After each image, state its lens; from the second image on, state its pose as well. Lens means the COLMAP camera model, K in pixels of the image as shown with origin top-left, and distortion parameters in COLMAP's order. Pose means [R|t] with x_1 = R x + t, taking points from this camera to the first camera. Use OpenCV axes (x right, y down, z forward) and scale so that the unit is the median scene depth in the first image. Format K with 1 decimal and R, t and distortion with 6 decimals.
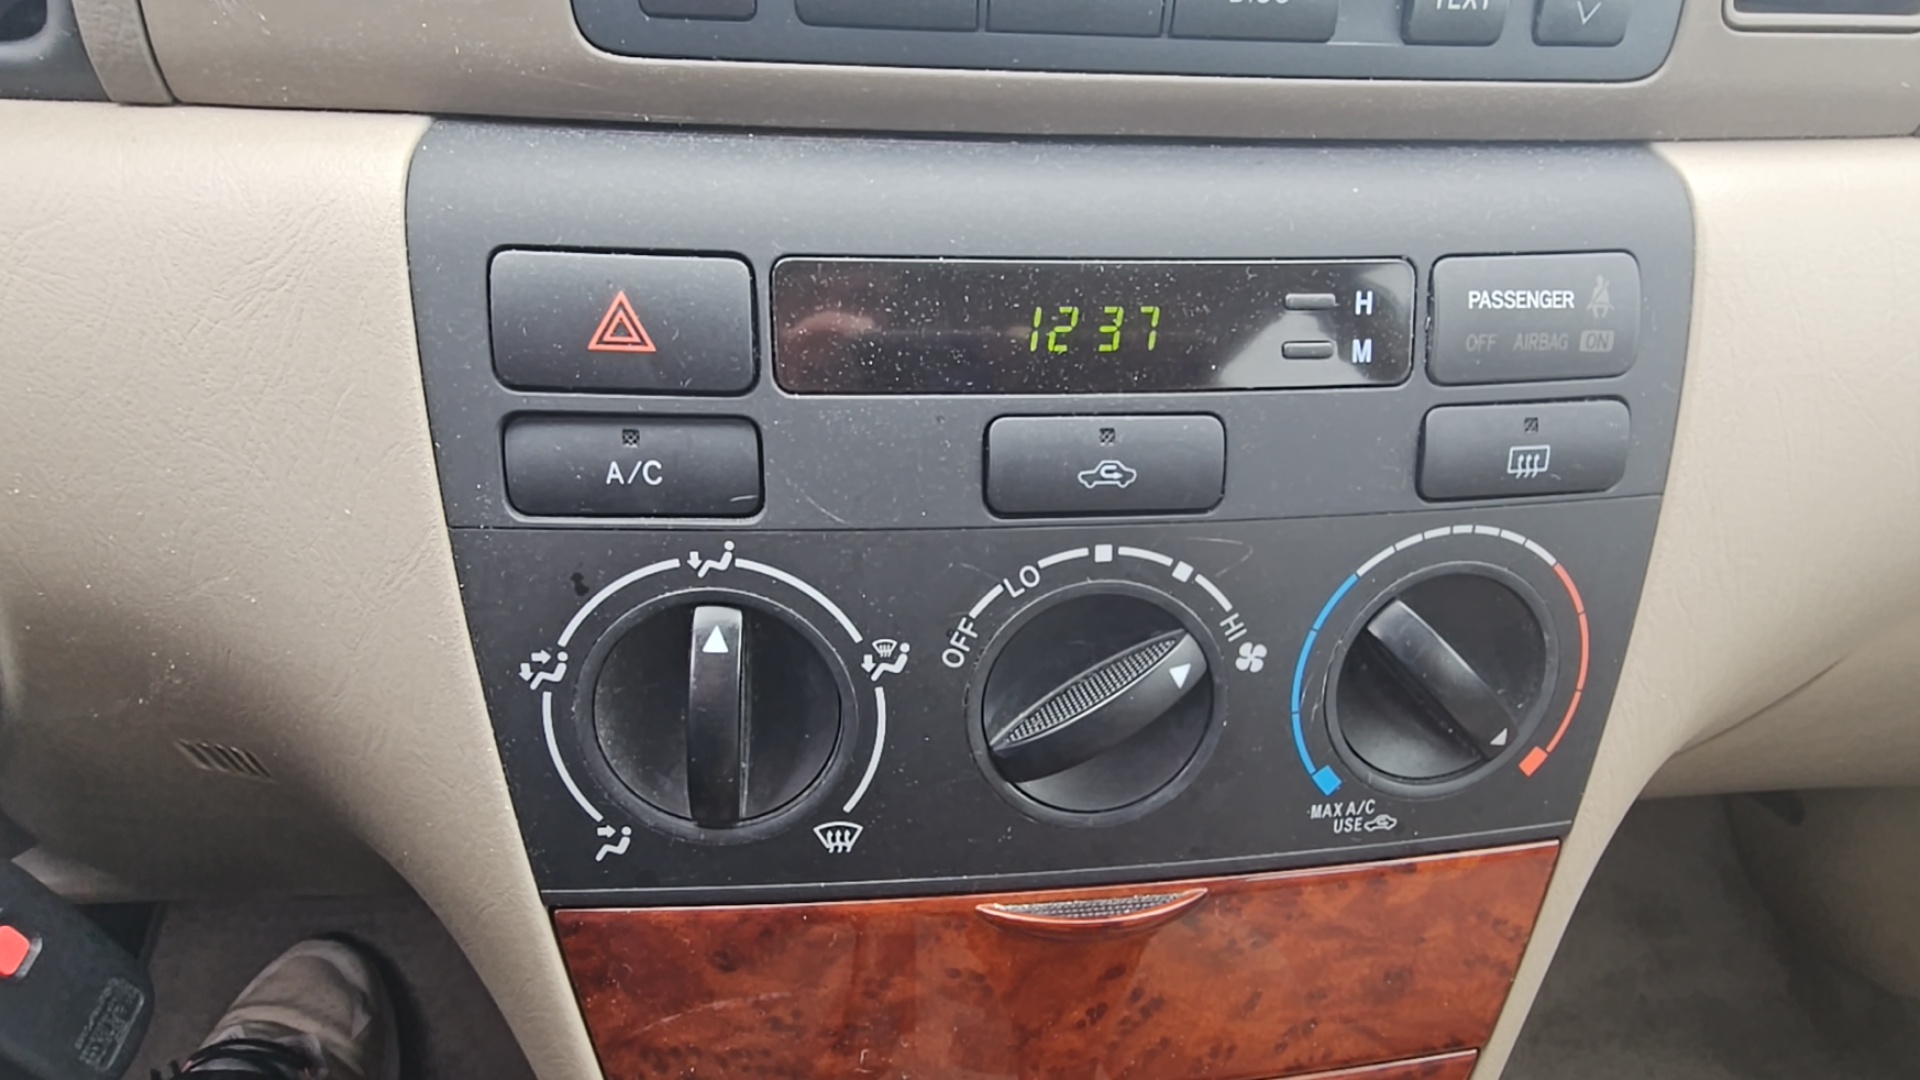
lens RADIAL K [[1084.6, 0, 969.0], [0, 1084.6, 539.1], [0, 0, 1]] dist [0.004976, 0.000024]
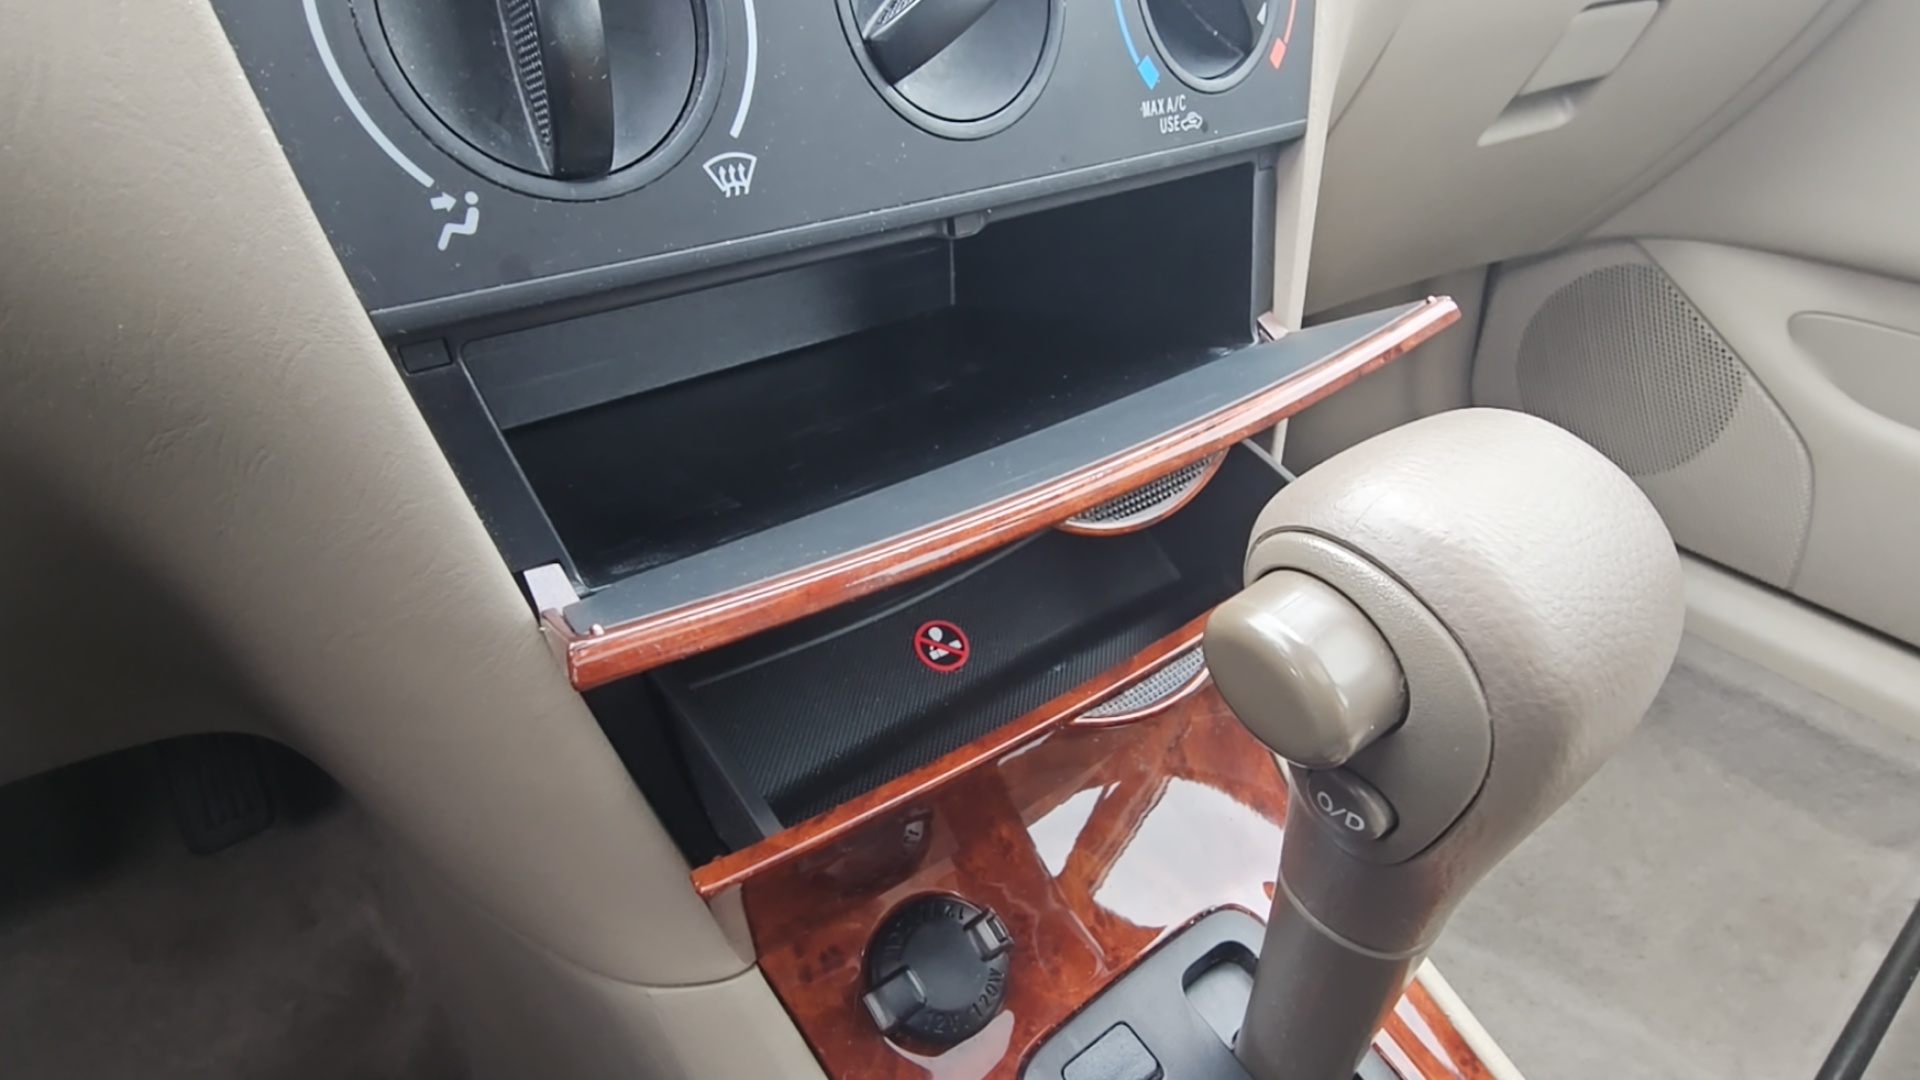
lens RADIAL K [[1084.6, 0, 957.8], [0, 1084.6, 551.8], [0, 0, 1]] dist [0.004976, 0.000024]
pose [[0.849515, -0.309687, 0.427105, -0.424840], [0.276703, 0.950839, 0.139072, 0.488431], [-0.449177, 0.000038, 0.893443, 0.177681]]
